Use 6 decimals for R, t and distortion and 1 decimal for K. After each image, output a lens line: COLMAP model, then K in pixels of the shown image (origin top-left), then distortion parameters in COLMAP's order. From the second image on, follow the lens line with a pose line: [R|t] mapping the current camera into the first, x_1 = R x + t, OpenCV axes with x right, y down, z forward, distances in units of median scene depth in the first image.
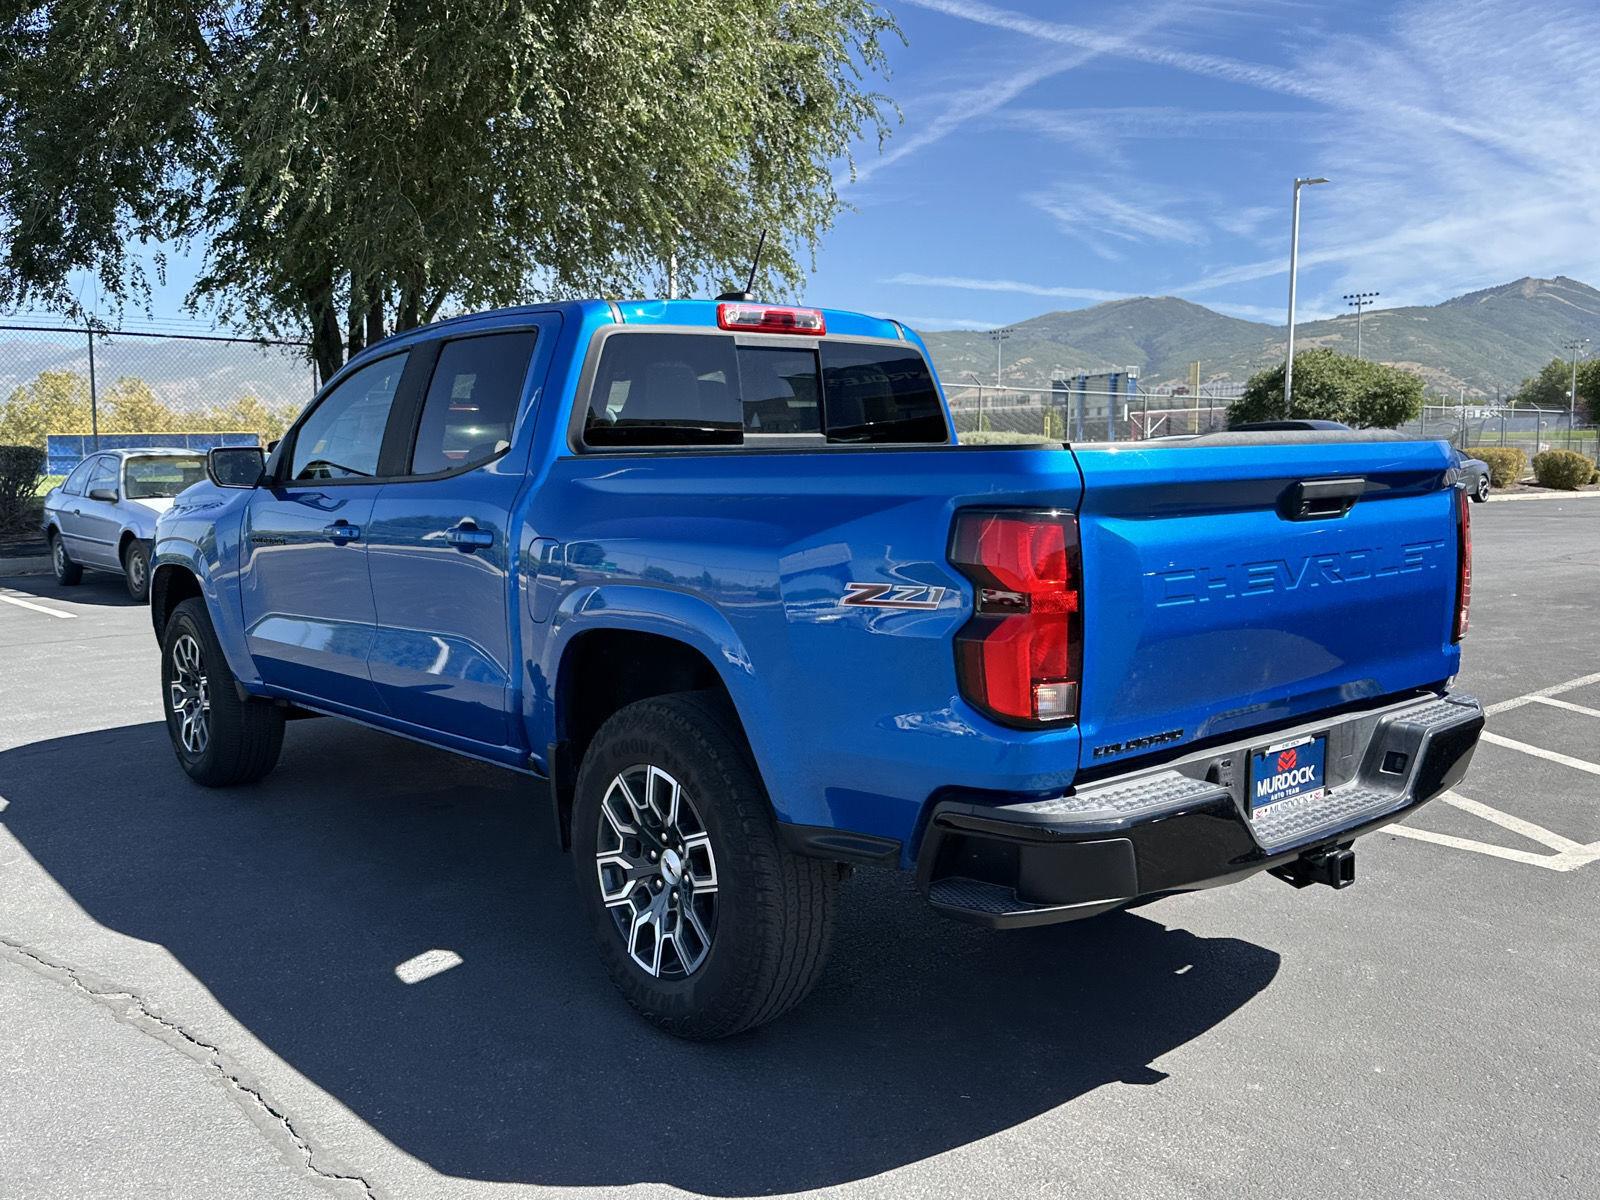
lens RADIAL K [[1396.0, 0, 800.0], [0, 1396.0, 600.0], [0, 0, 1]] dist [0.153159, -0.290653]
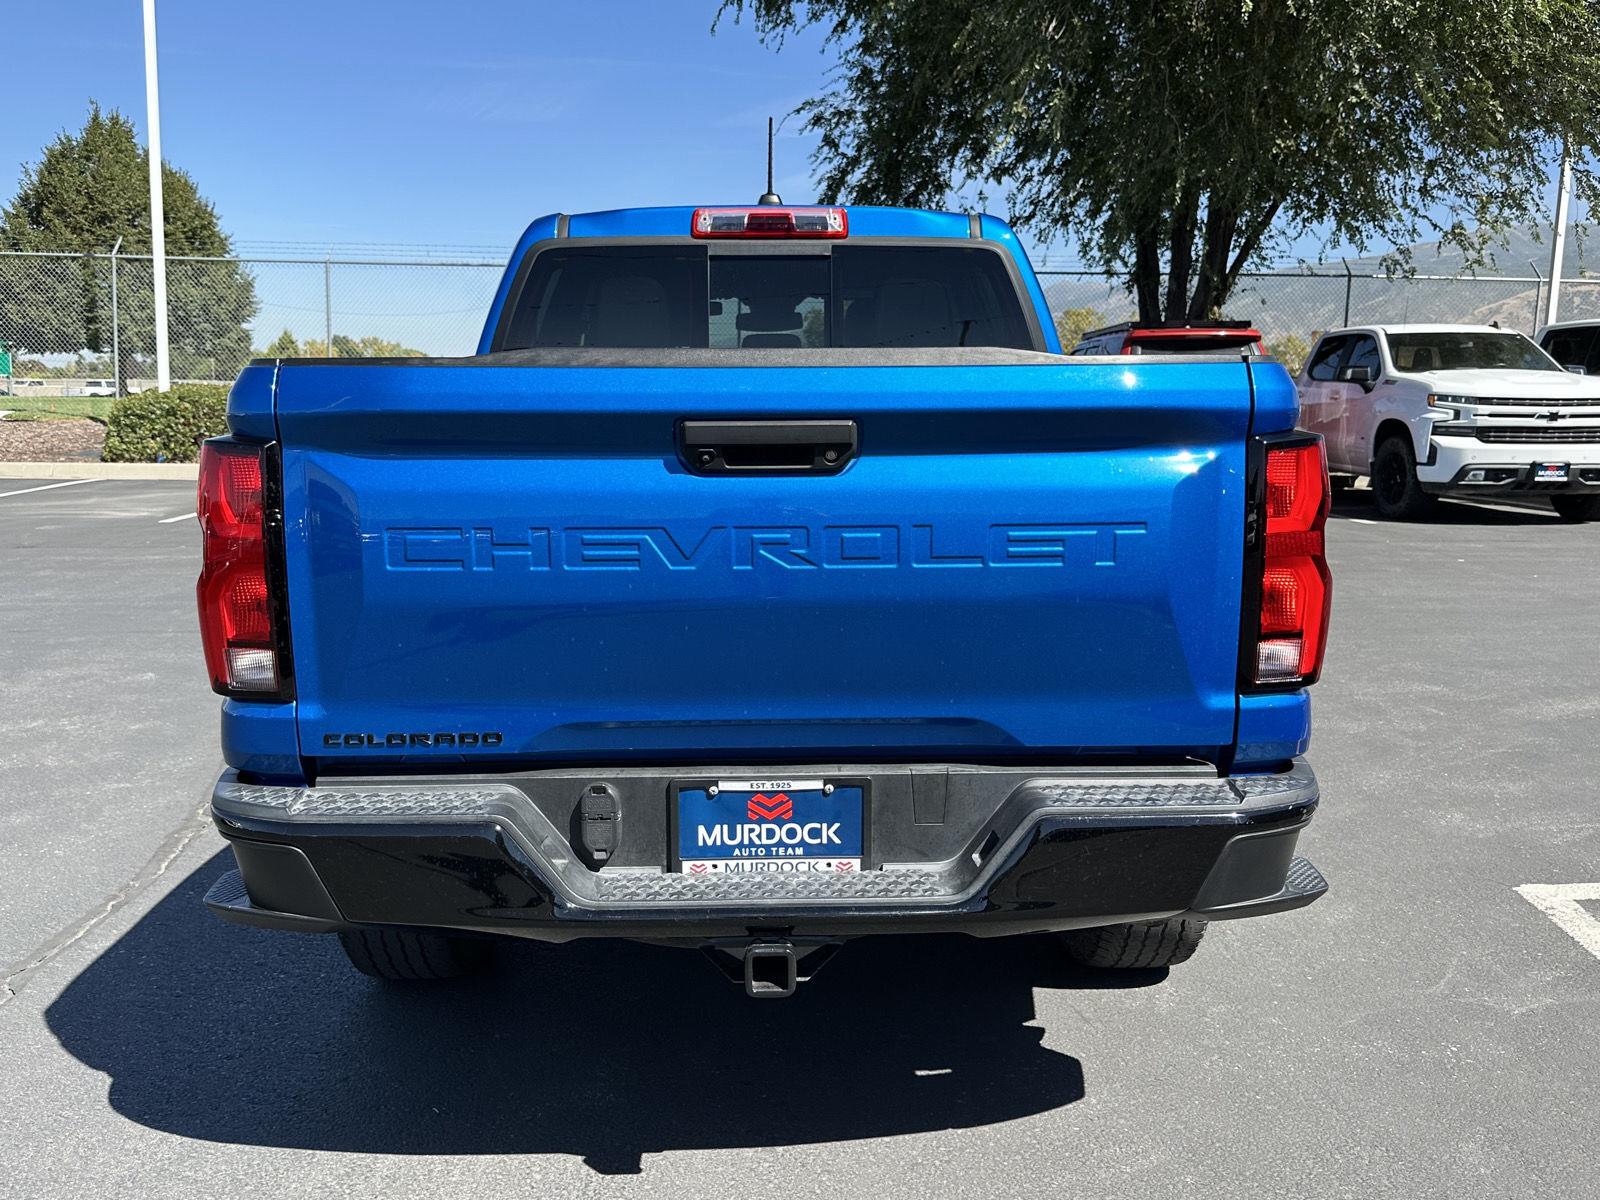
lens RADIAL K [[1396.0, 0, 800.0], [0, 1396.0, 600.0], [0, 0, 1]] dist [0.153159, -0.290653]
pose [[0.774737, 0.107181, -0.623133, 0.610085], [-0.076423, 0.994176, 0.075985, -0.036954], [0.627648, -0.011247, 0.778416, 0.348589]]
